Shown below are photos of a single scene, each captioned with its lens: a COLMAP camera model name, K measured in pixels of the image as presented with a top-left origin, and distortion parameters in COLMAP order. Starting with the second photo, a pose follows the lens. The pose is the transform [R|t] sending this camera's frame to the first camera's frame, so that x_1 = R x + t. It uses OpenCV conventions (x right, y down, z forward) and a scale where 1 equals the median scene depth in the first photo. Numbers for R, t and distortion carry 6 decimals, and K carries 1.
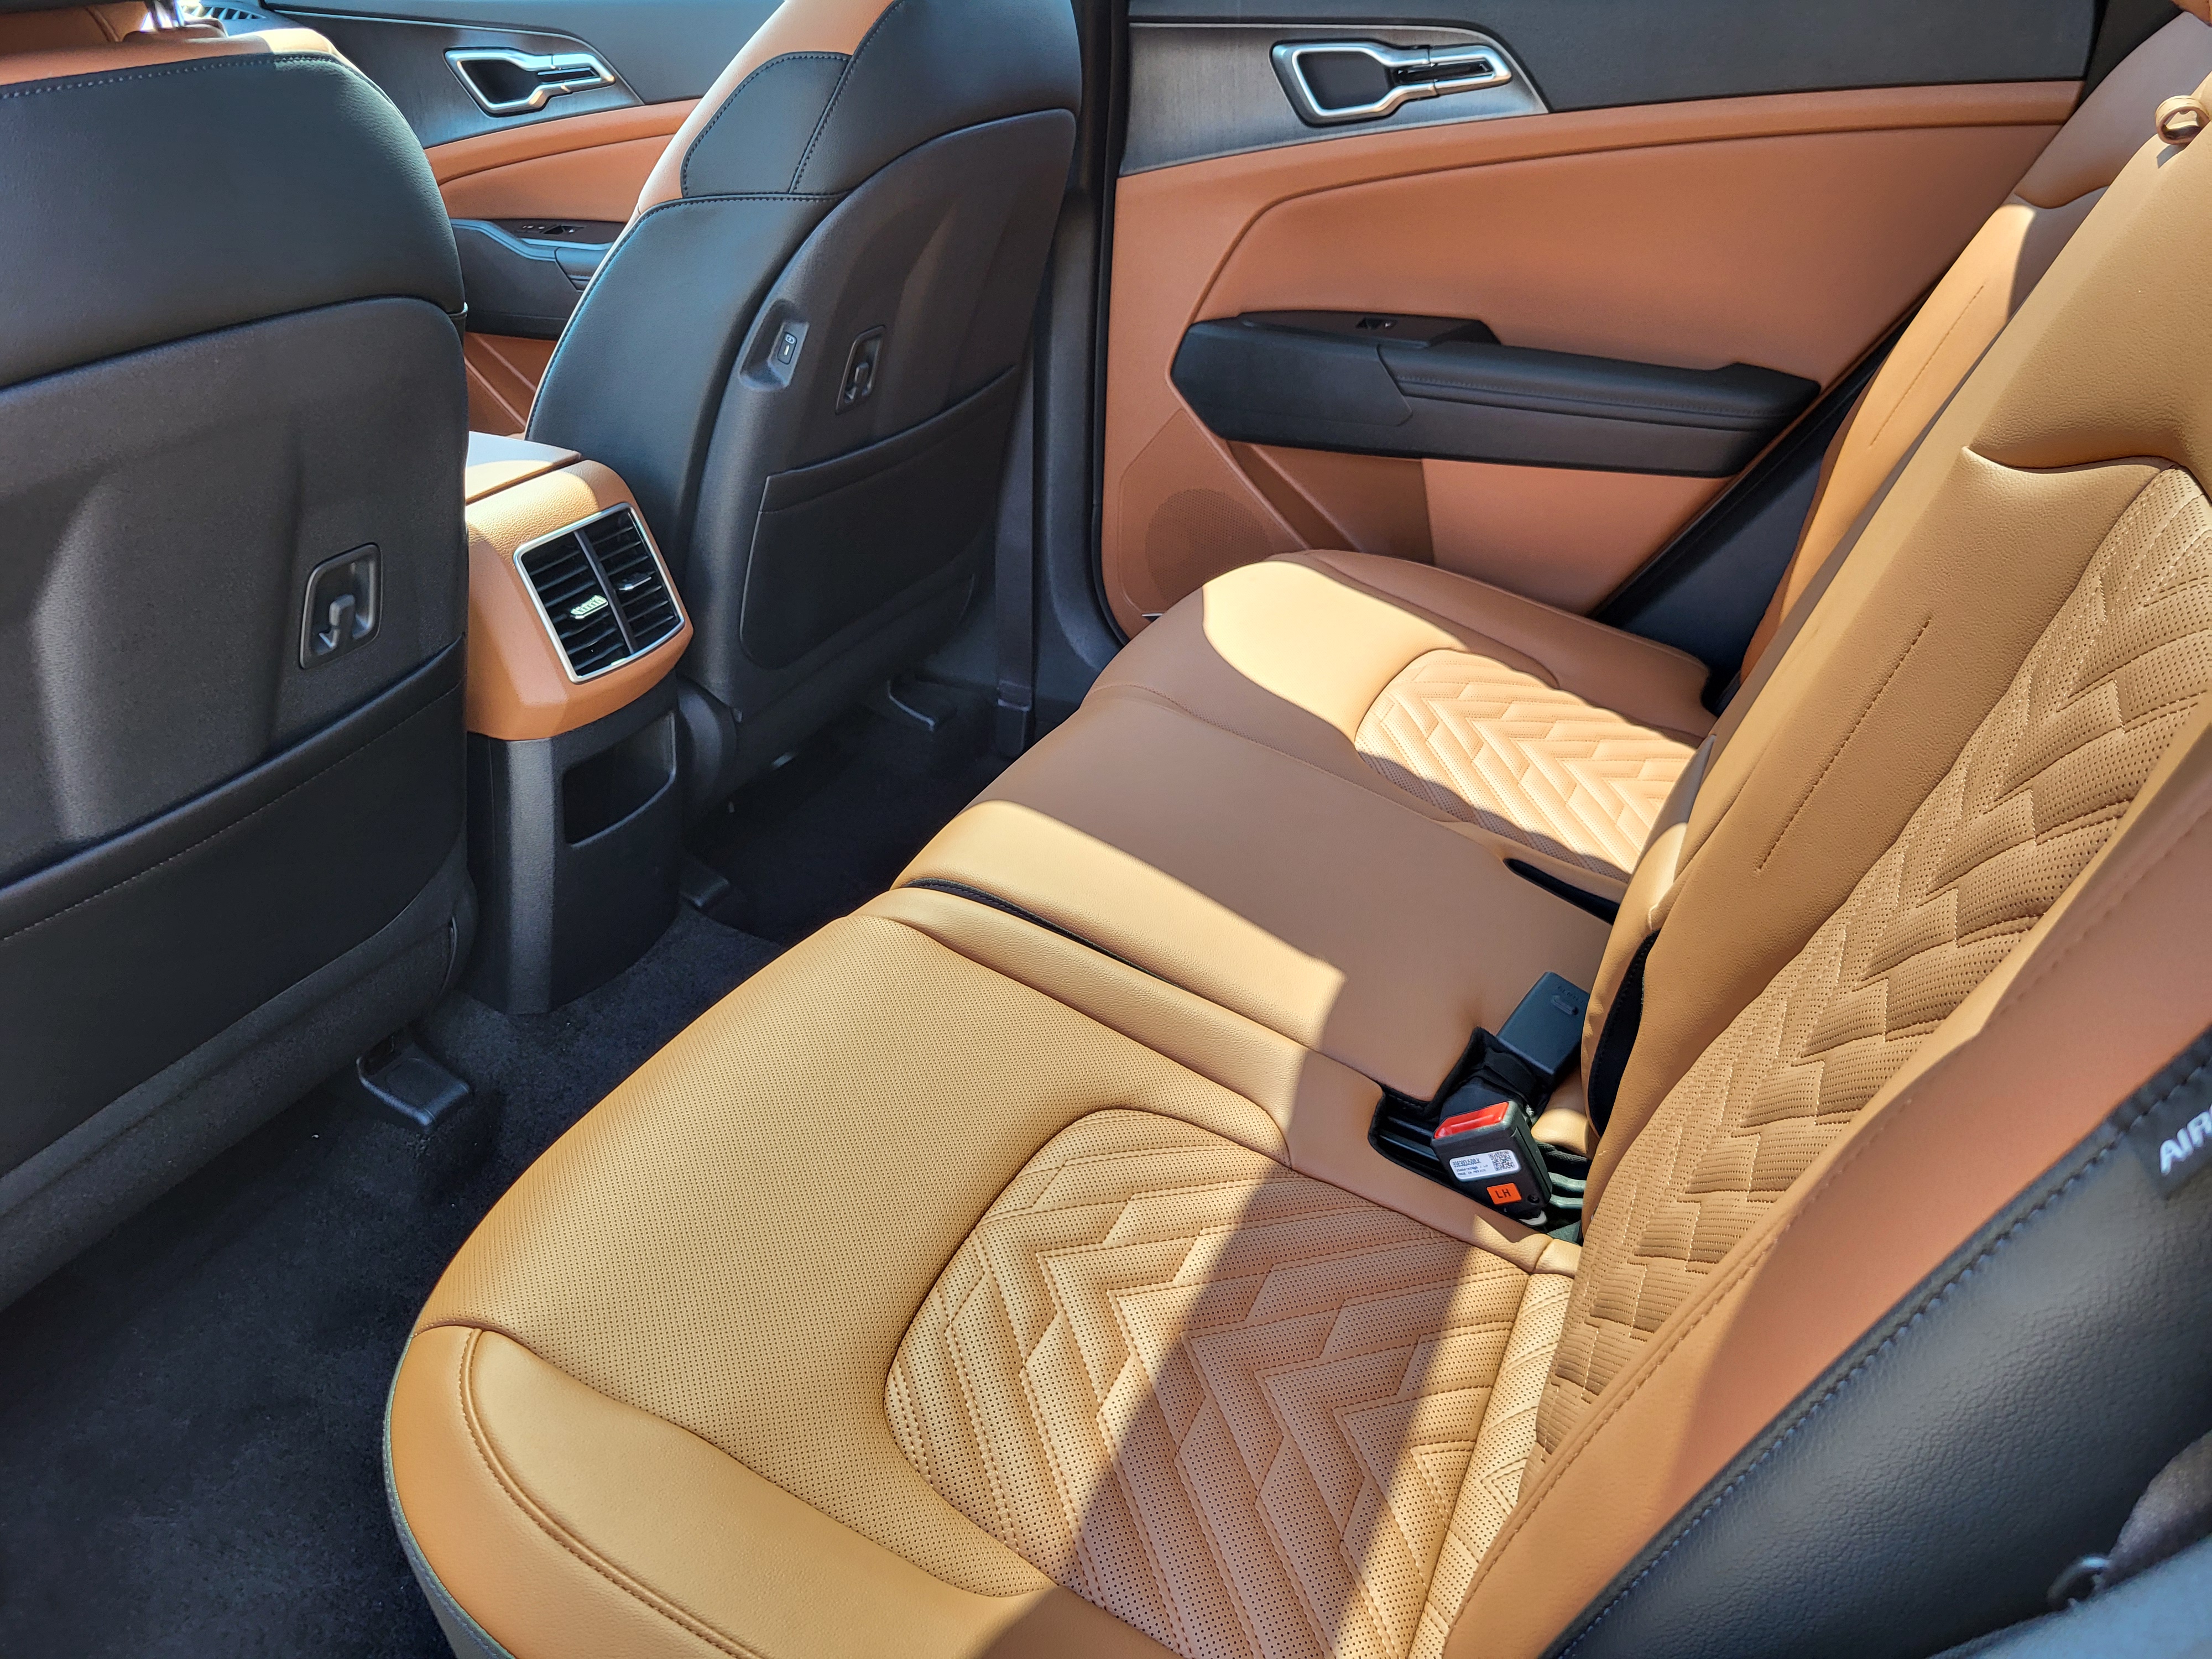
lens RADIAL K [[1719.5, 0, 1183.1], [0, 1719.5, 802.2], [0, 0, 1]] dist [0.026994, -0.007893]
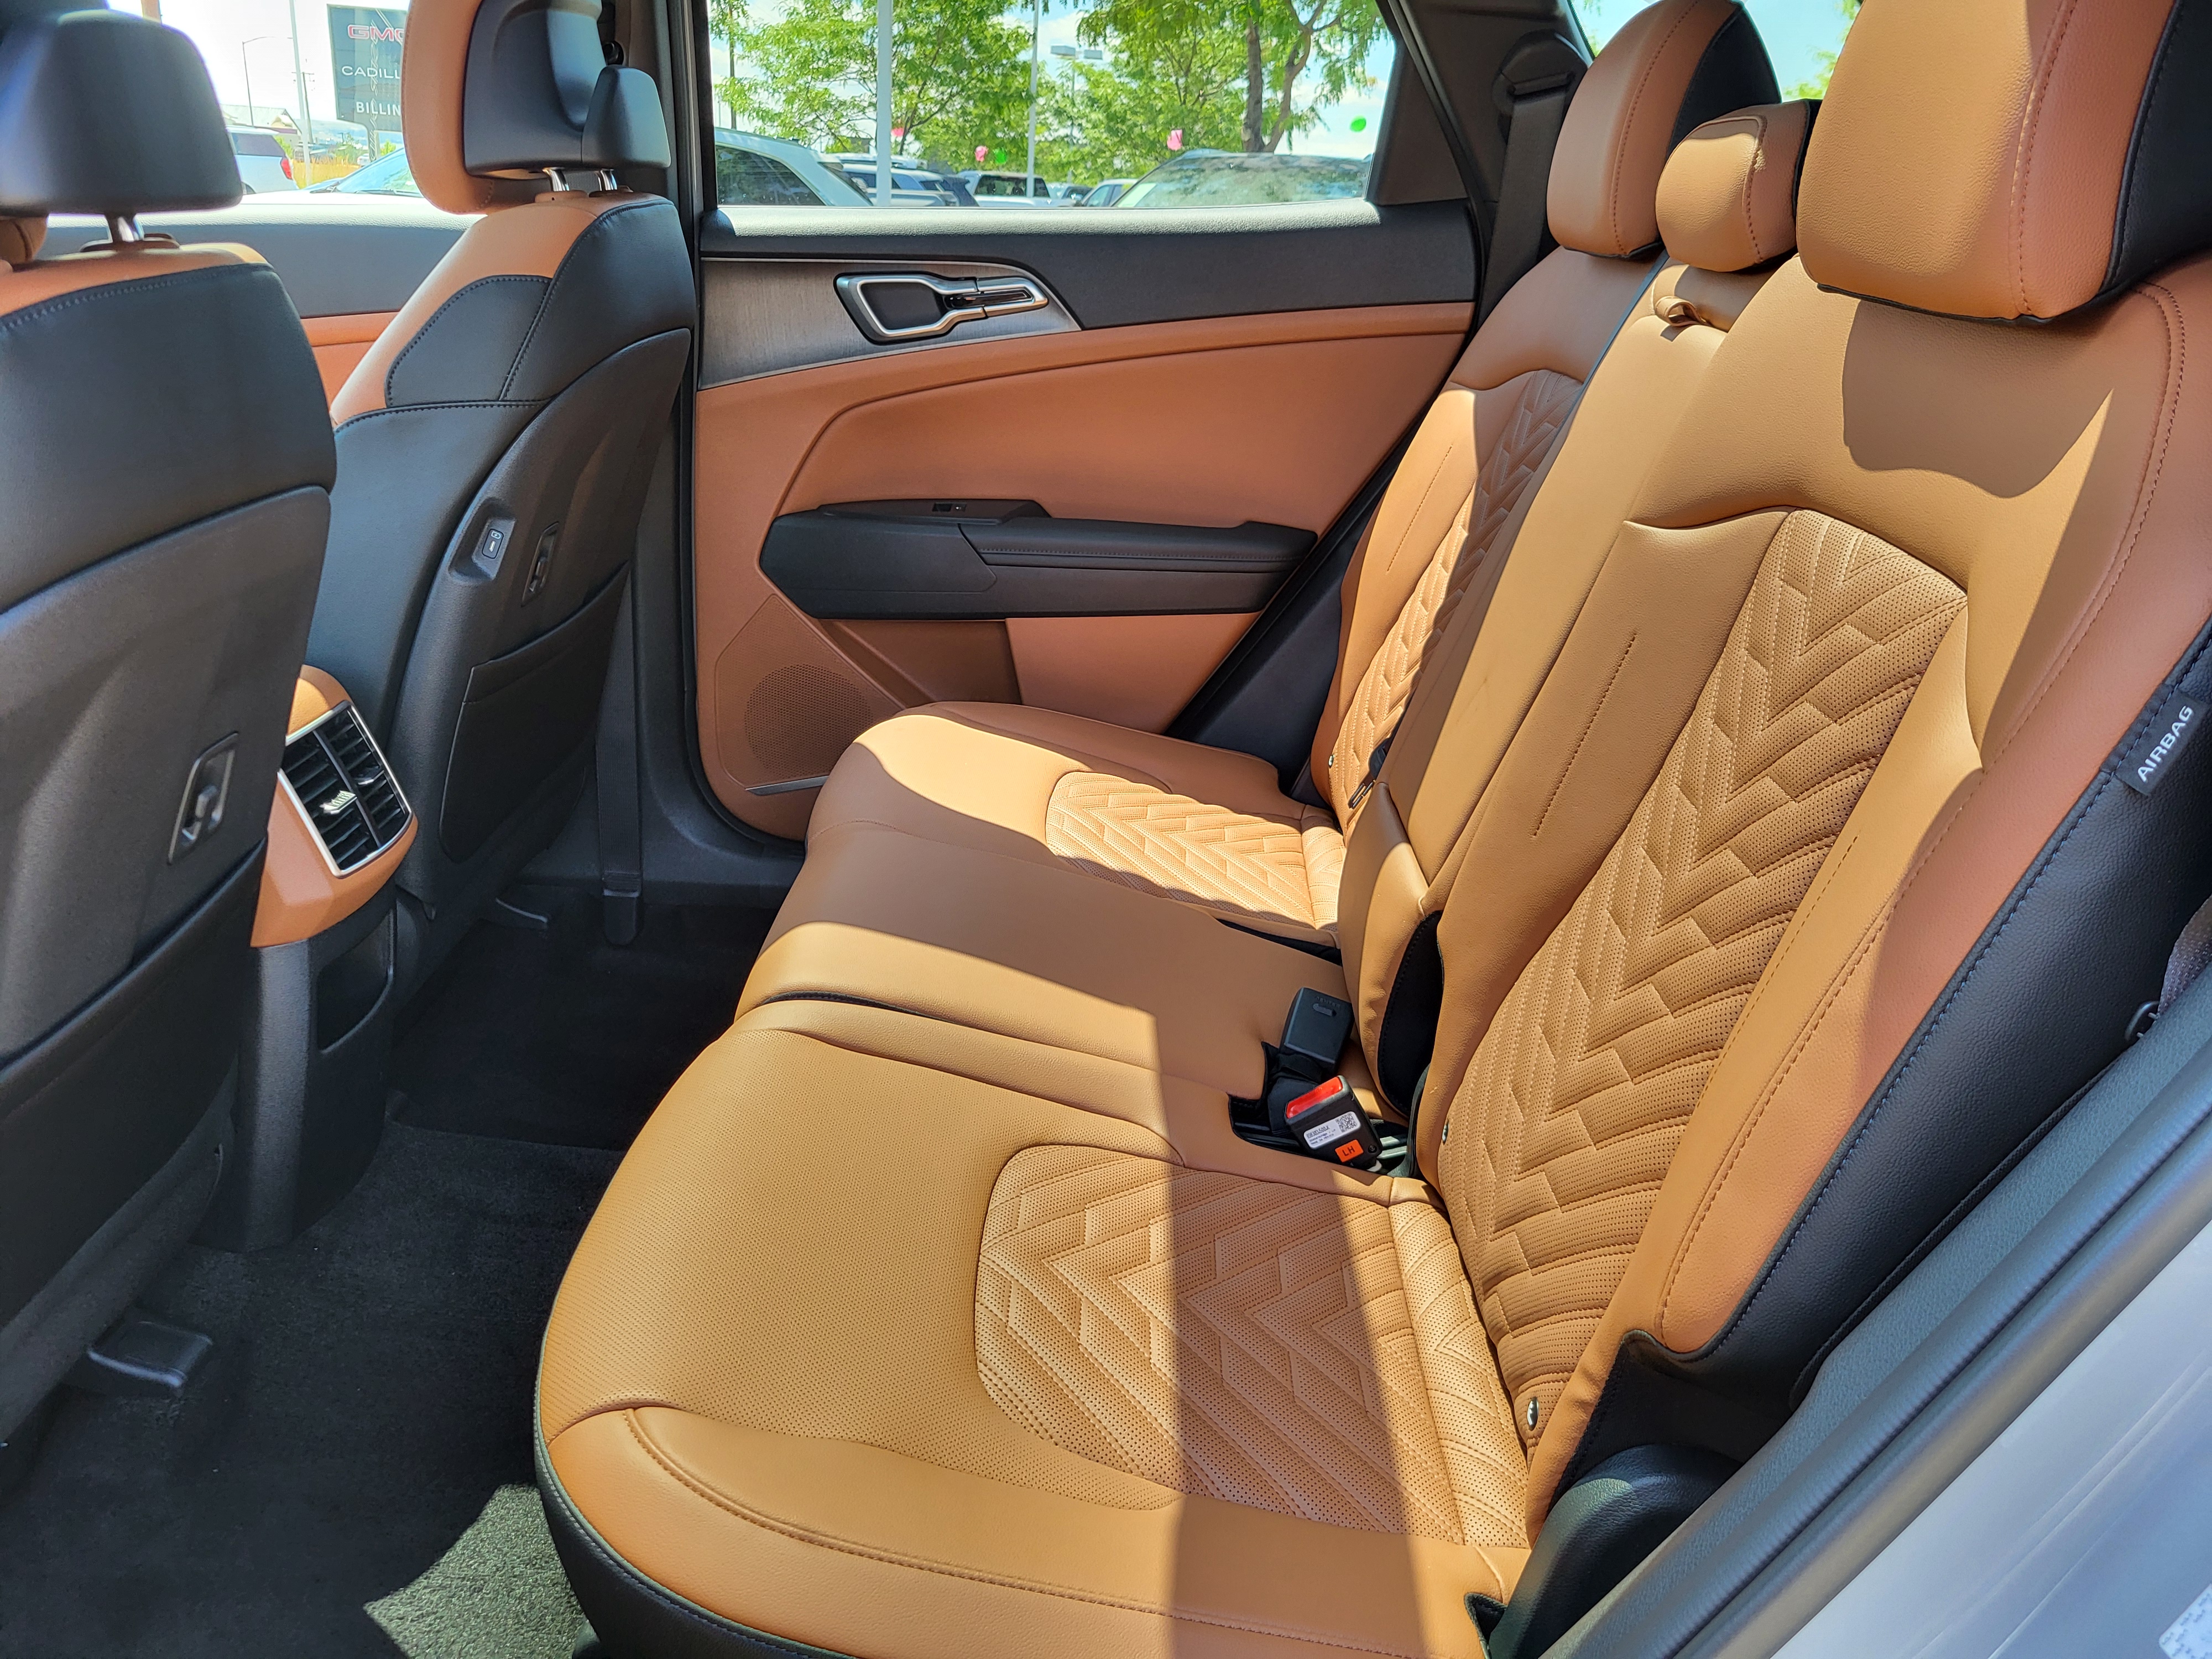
lens RADIAL K [[1673.8, 0, 1205.4], [0, 1673.8, 746.5], [0, 0, 1]] dist [0.038437, 0.005633]
pose [[0.916952, -0.108937, 0.383839, -0.238536], [0.164839, 0.979500, -0.115793, 0.047432], [-0.363356, 0.169449, 0.916111, -0.075725]]
